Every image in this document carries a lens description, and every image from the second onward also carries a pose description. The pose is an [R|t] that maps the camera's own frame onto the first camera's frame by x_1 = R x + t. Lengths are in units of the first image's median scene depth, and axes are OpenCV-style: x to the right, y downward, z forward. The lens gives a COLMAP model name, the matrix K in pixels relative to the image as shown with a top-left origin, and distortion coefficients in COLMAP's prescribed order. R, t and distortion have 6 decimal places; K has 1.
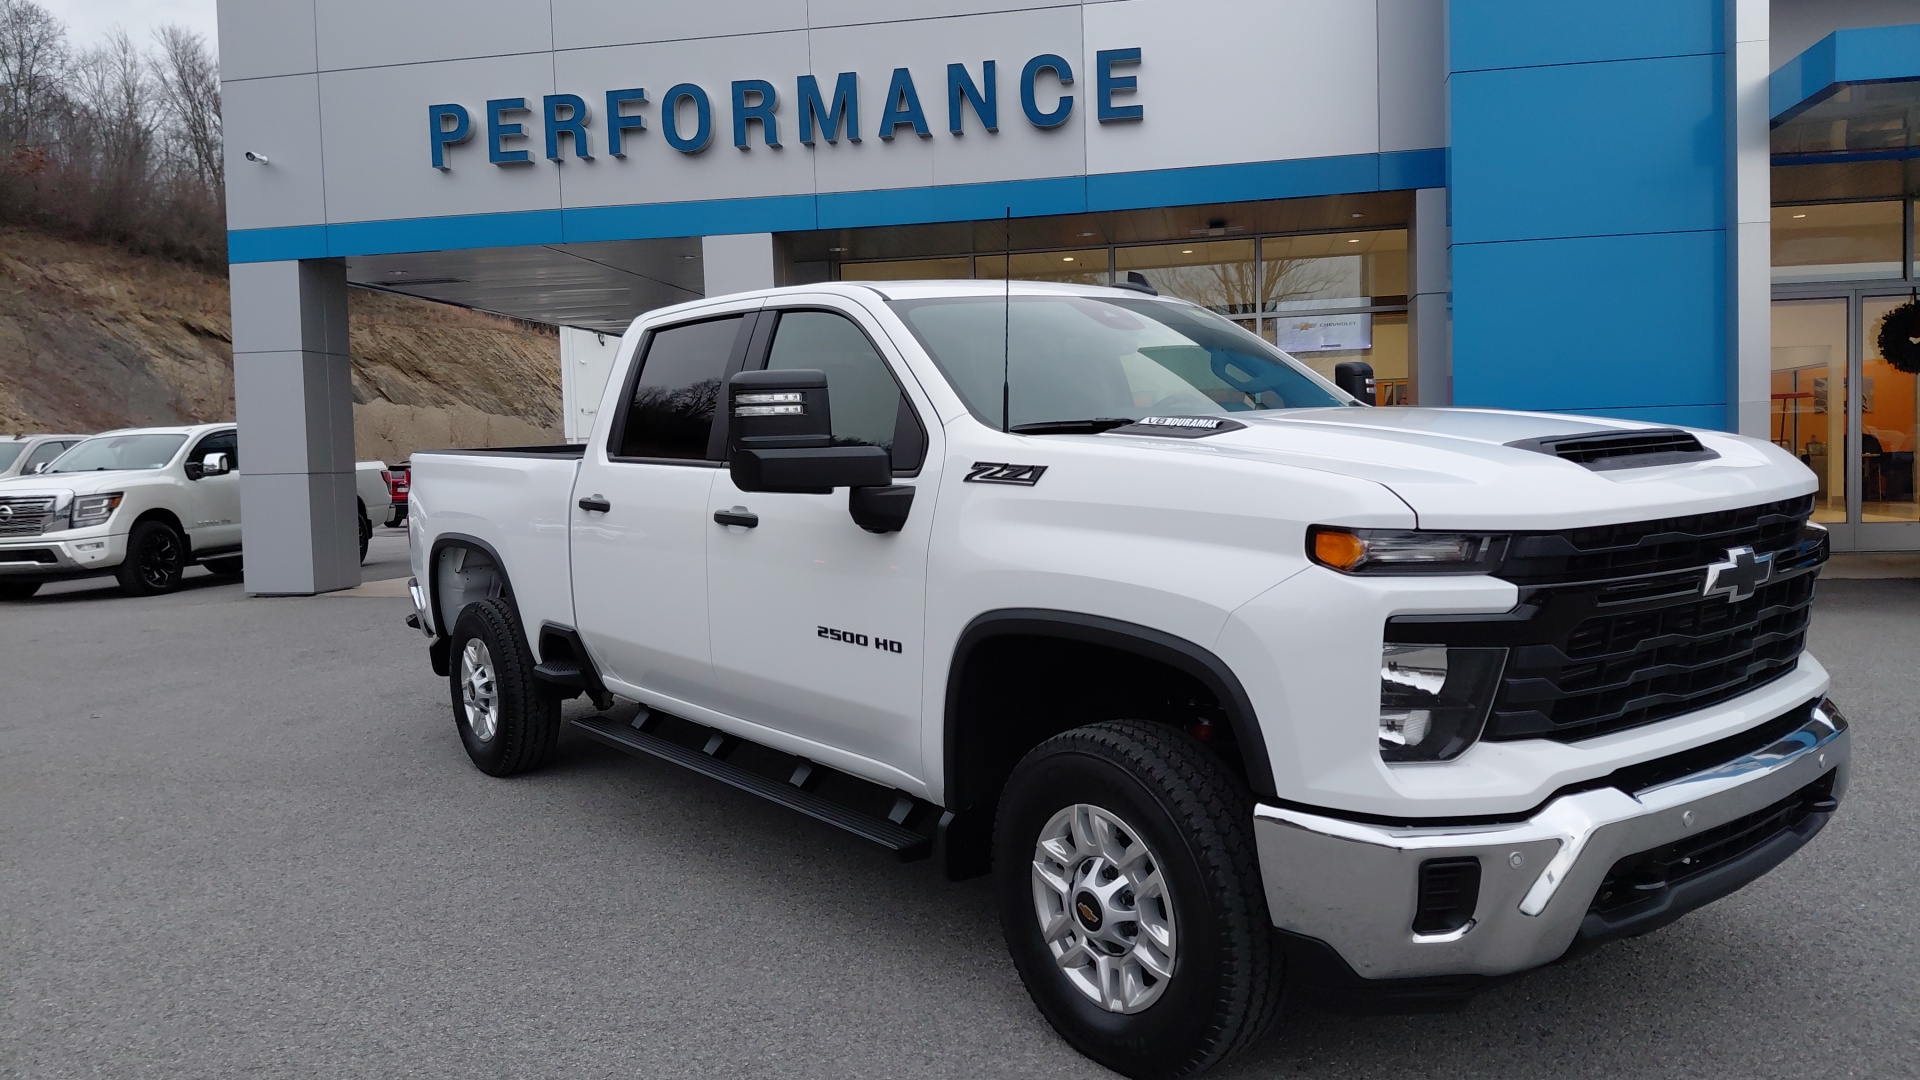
lens RADIAL K [[1457.2, 0, 961.9], [0, 1457.2, 548.5], [0, 0, 1]] dist [0.035450, -0.068083]
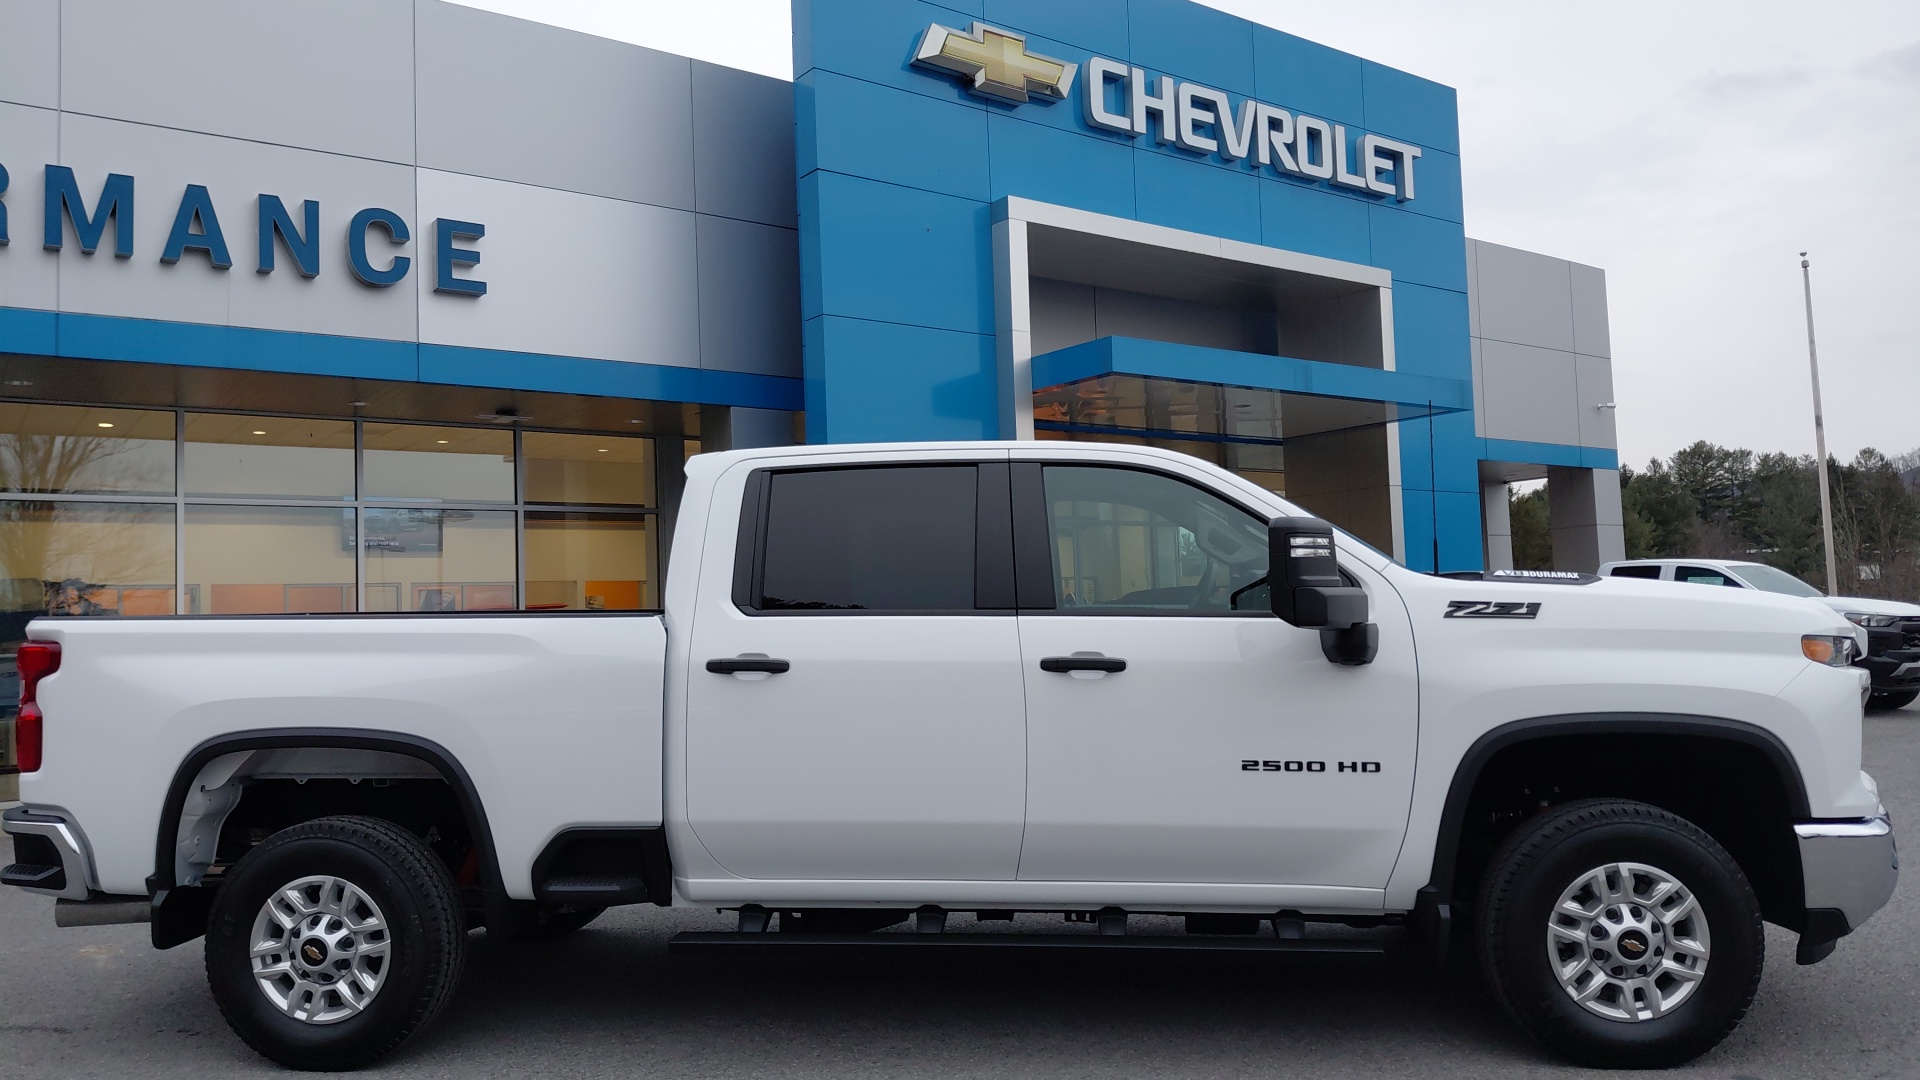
lens RADIAL K [[1457.2, 0, 952.0], [0, 1457.2, 546.4], [0, 0, 1]] dist [0.035450, -0.068083]
pose [[0.659461, 0.048507, 0.750172, -0.374390], [0.065265, 0.990454, -0.121417, 0.005048], [-0.748900, 0.129030, 0.650000, 0.163053]]
